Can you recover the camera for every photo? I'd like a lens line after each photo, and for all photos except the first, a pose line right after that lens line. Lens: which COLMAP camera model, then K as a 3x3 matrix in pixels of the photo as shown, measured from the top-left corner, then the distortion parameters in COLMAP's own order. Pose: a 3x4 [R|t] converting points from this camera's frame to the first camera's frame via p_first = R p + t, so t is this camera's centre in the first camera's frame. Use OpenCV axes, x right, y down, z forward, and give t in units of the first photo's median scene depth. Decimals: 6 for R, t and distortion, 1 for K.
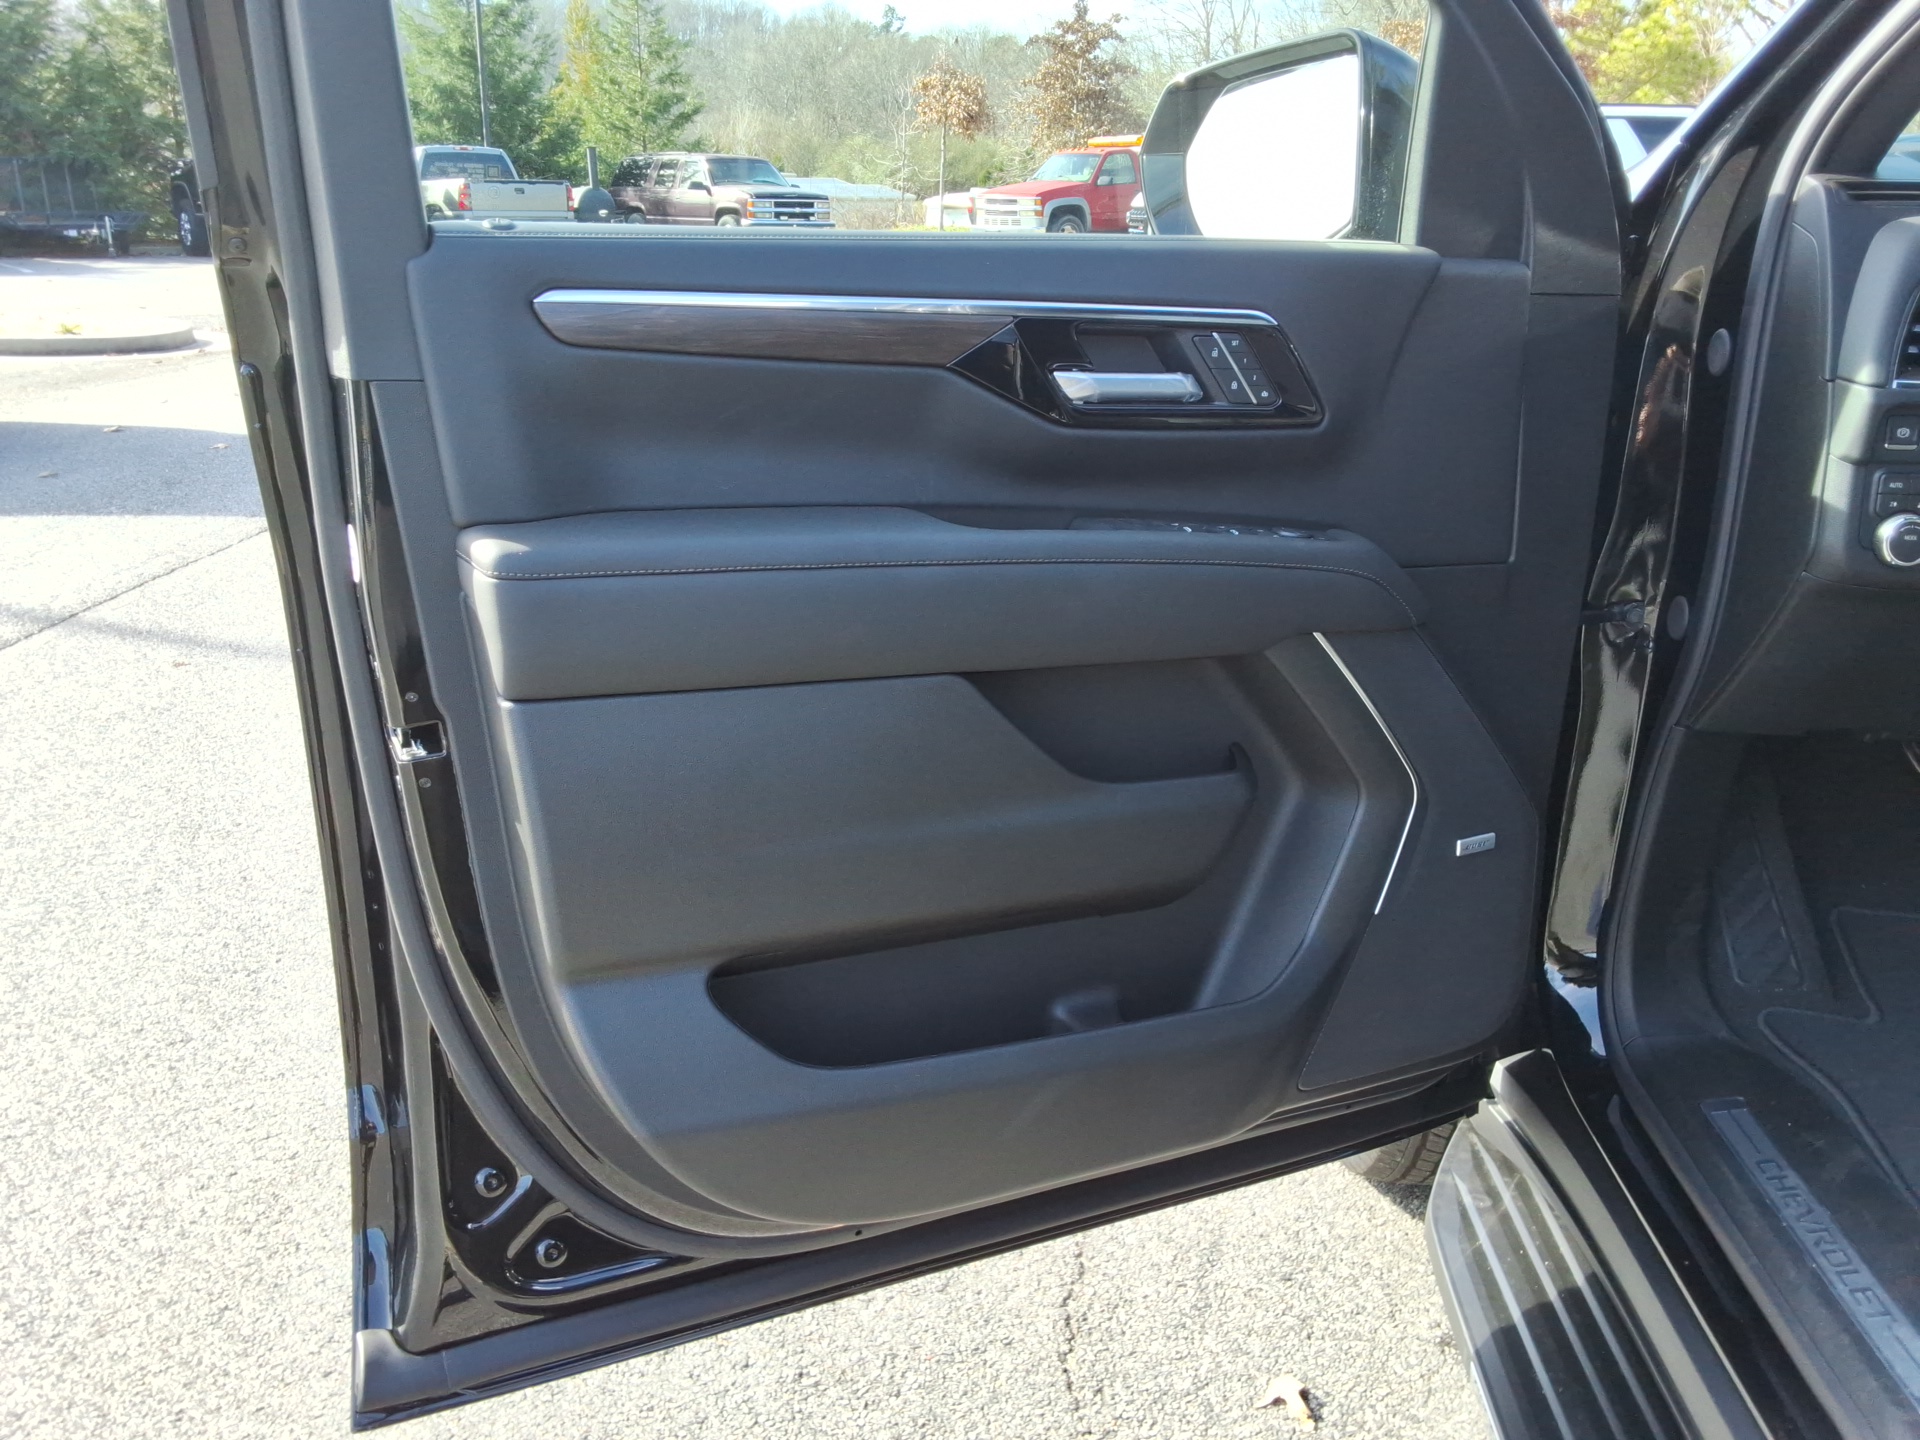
lens RADIAL K [[1537.8, 0, 970.1], [0, 1537.8, 704.5], [0, 0, 1]] dist [0.106324, -0.159837]
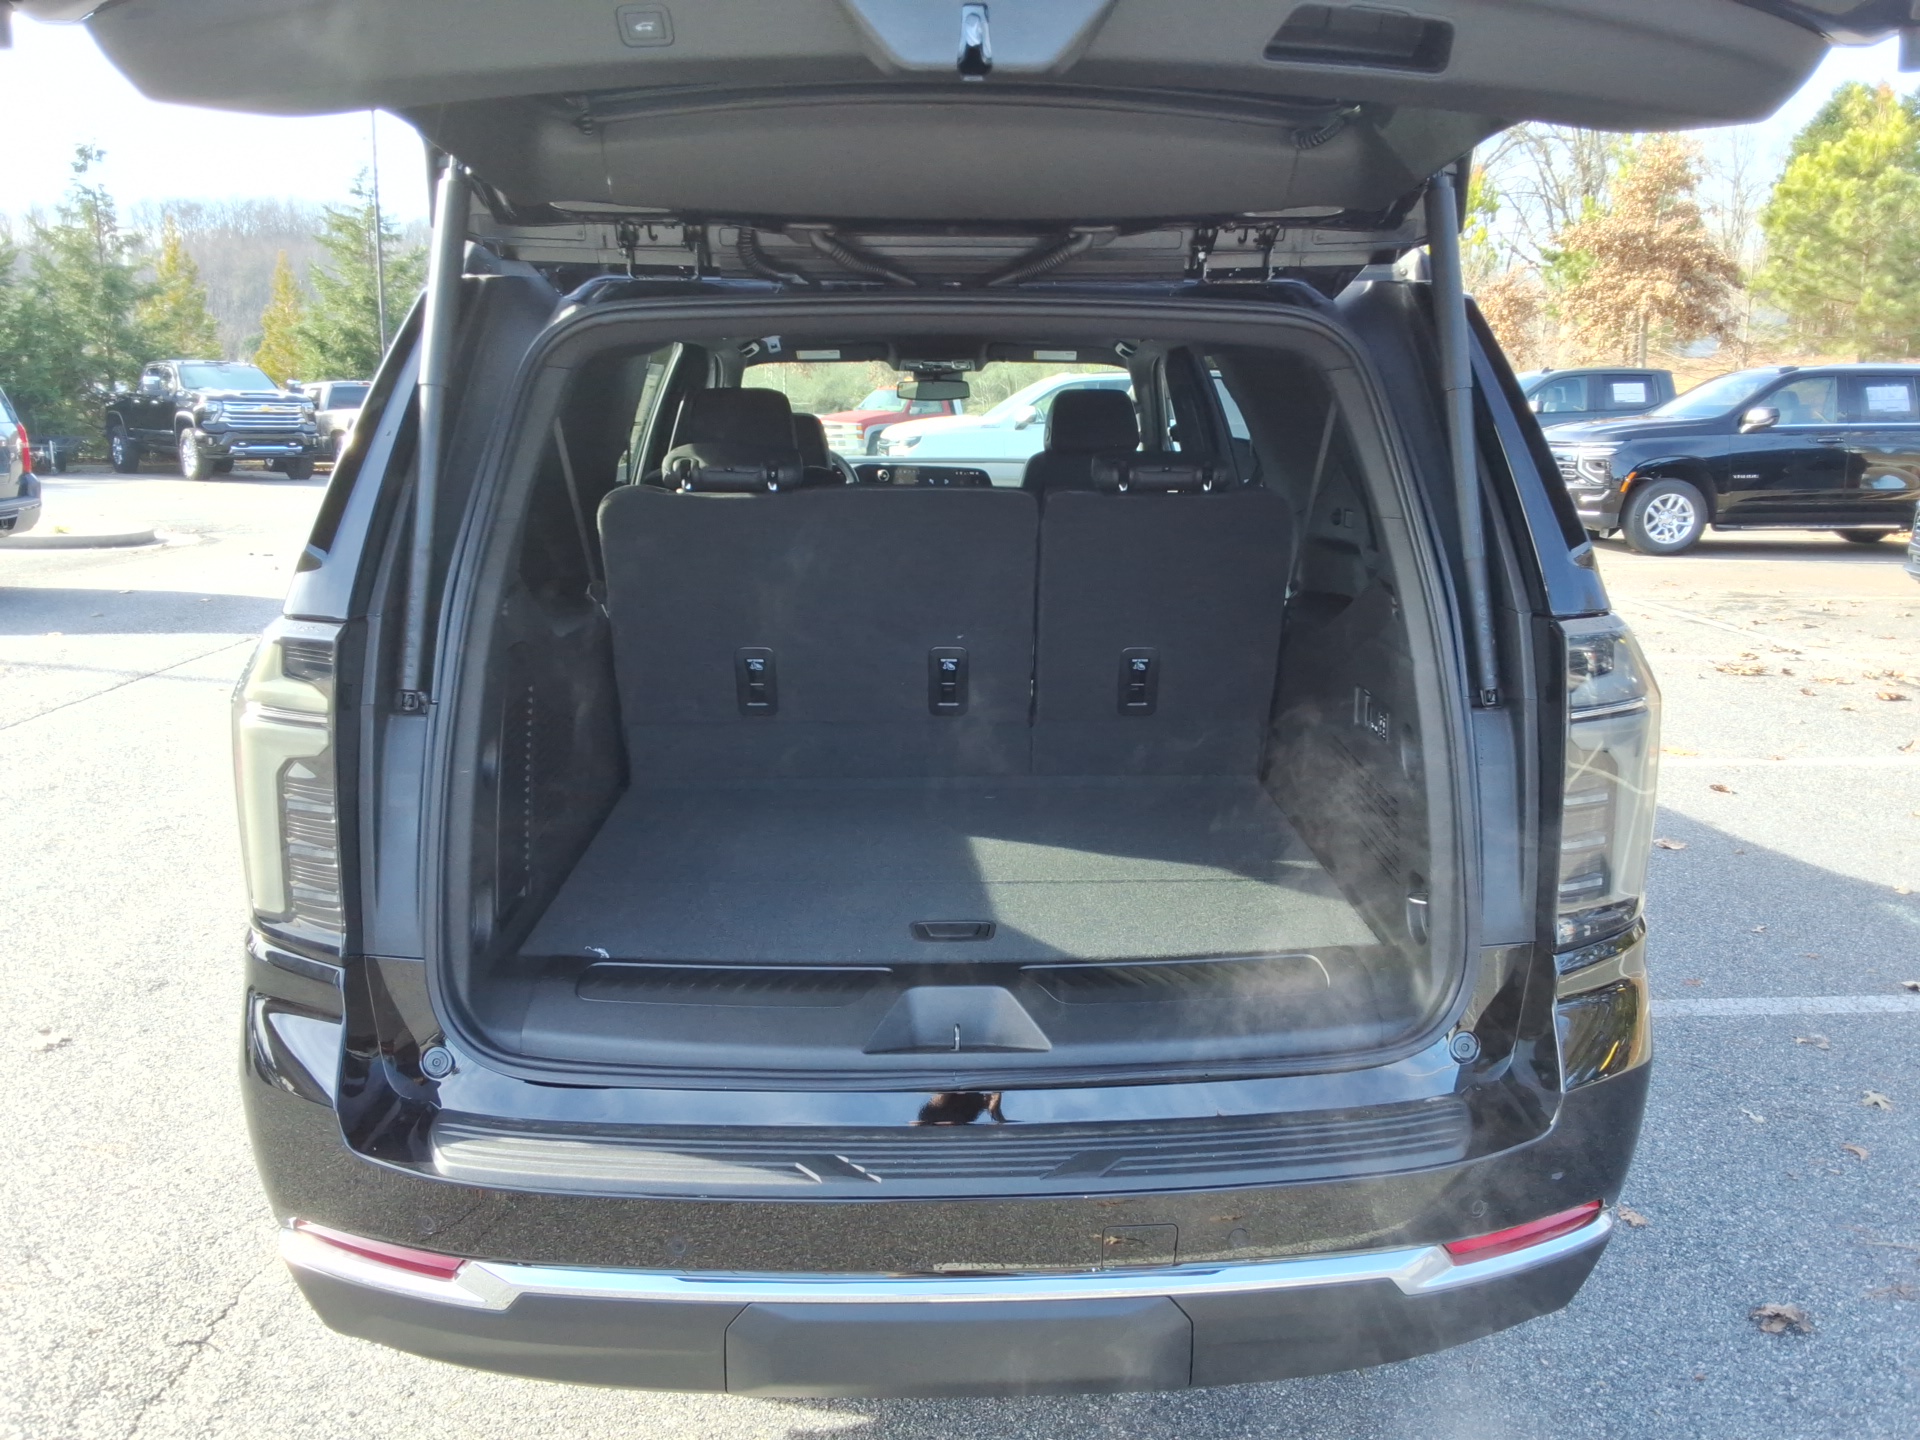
lens RADIAL K [[1537.8, 0, 973.3], [0, 1537.8, 693.9], [0, 0, 1]] dist [0.106324, -0.159837]
pose [[0.997437, -0.015728, 0.069805, 0.040461], [0.024915, 0.990836, -0.132750, 0.037782], [-0.067077, 0.134148, 0.988688, -0.139648]]
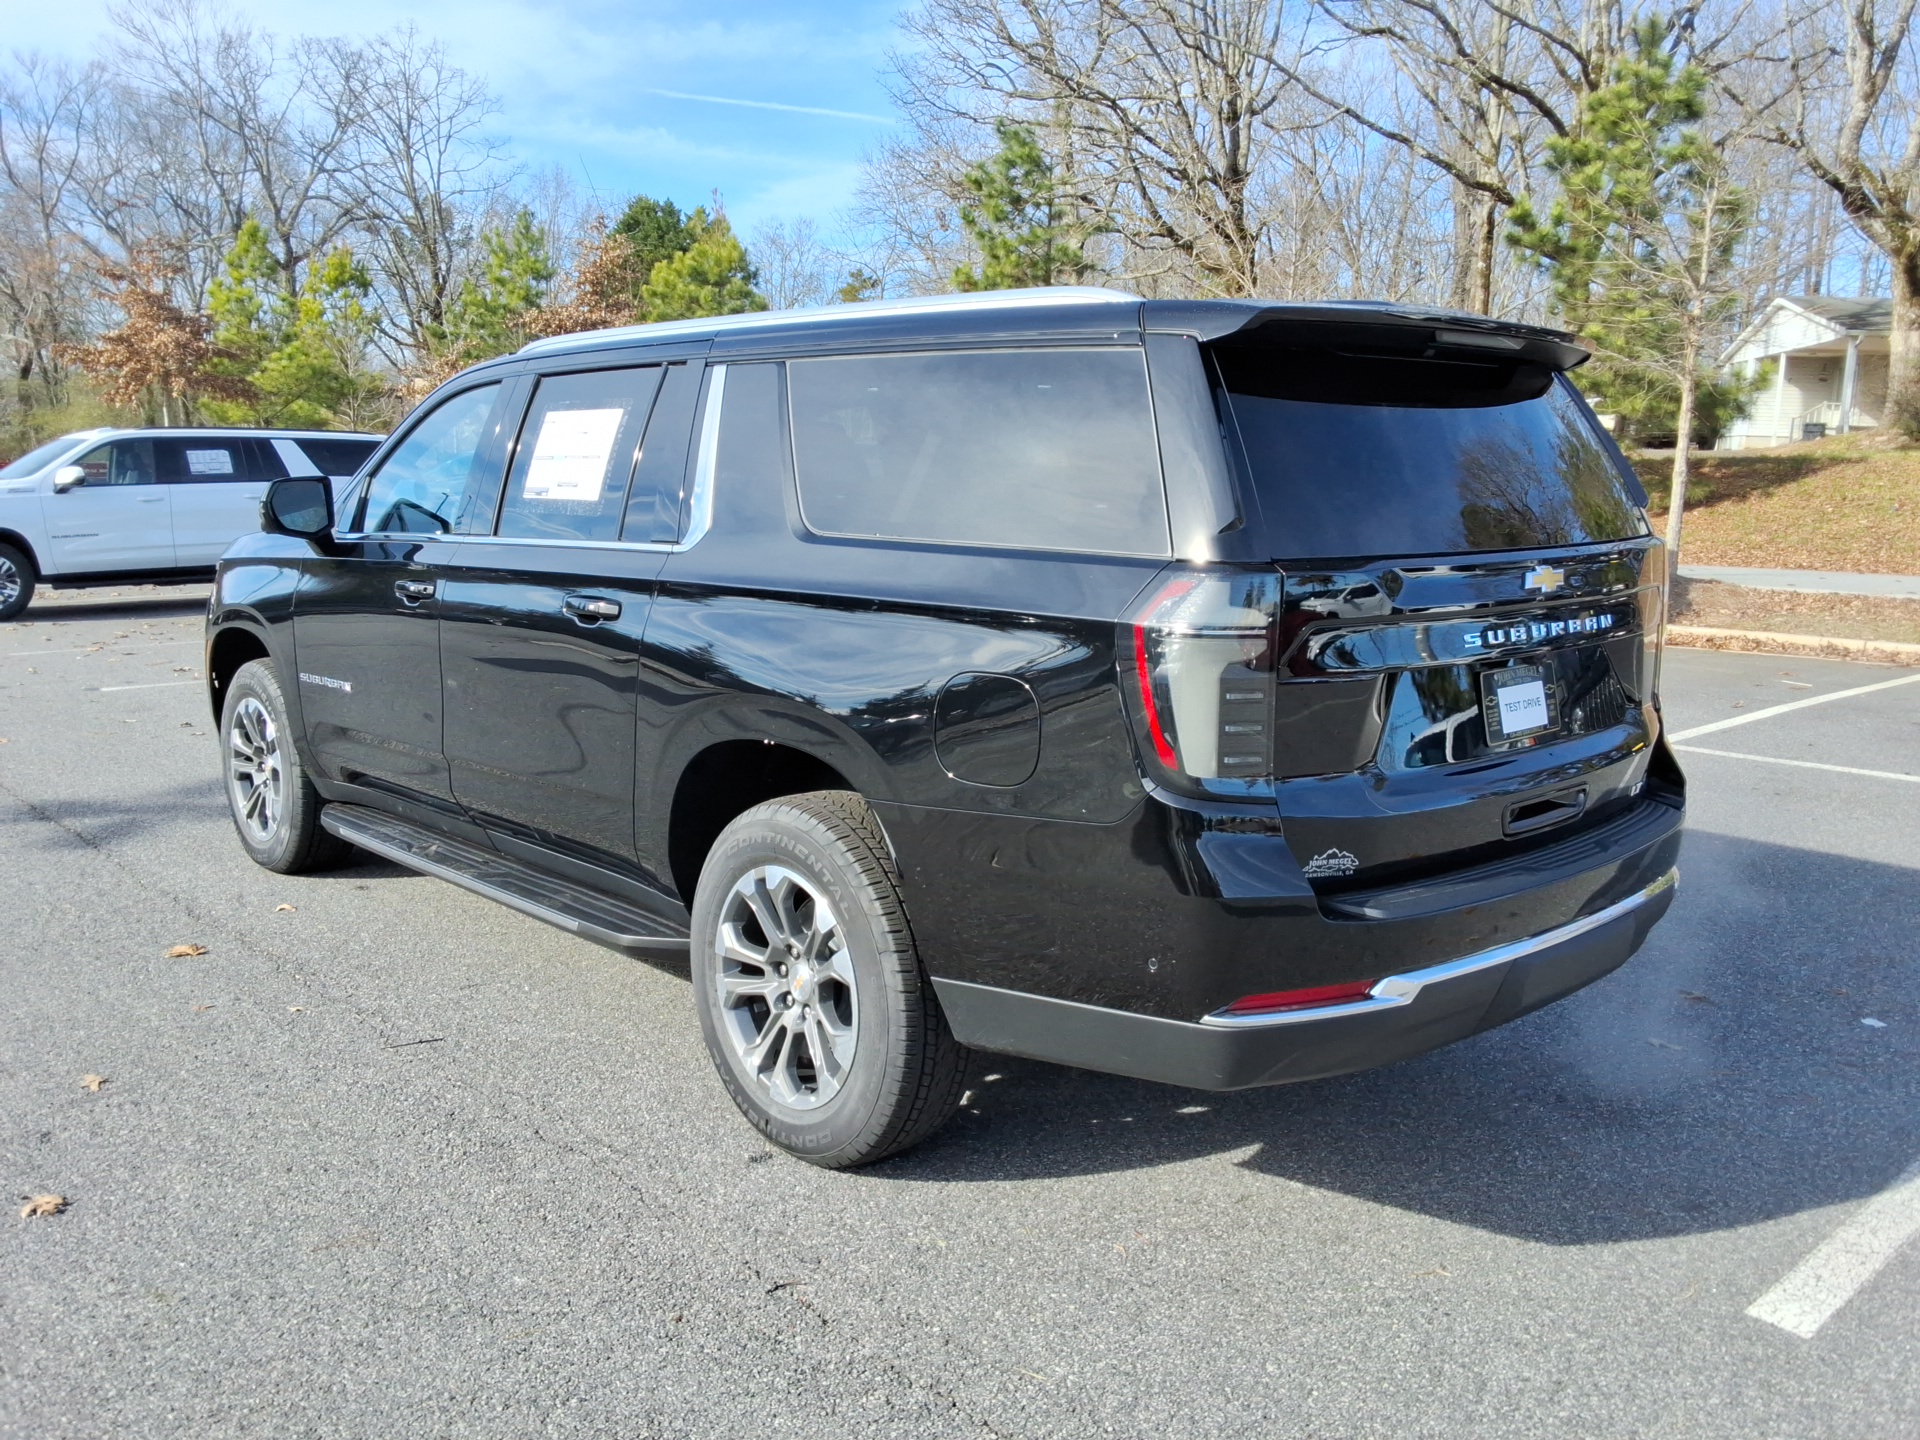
lens RADIAL K [[1537.8, 0, 981.5], [0, 1537.8, 703.6], [0, 0, 1]] dist [0.106324, -0.159837]
pose [[0.704571, -0.109140, 0.701190, -0.055392], [0.229338, 0.970099, -0.079448, 0.037212], [-0.671553, 0.216787, 0.708534, -0.127252]]
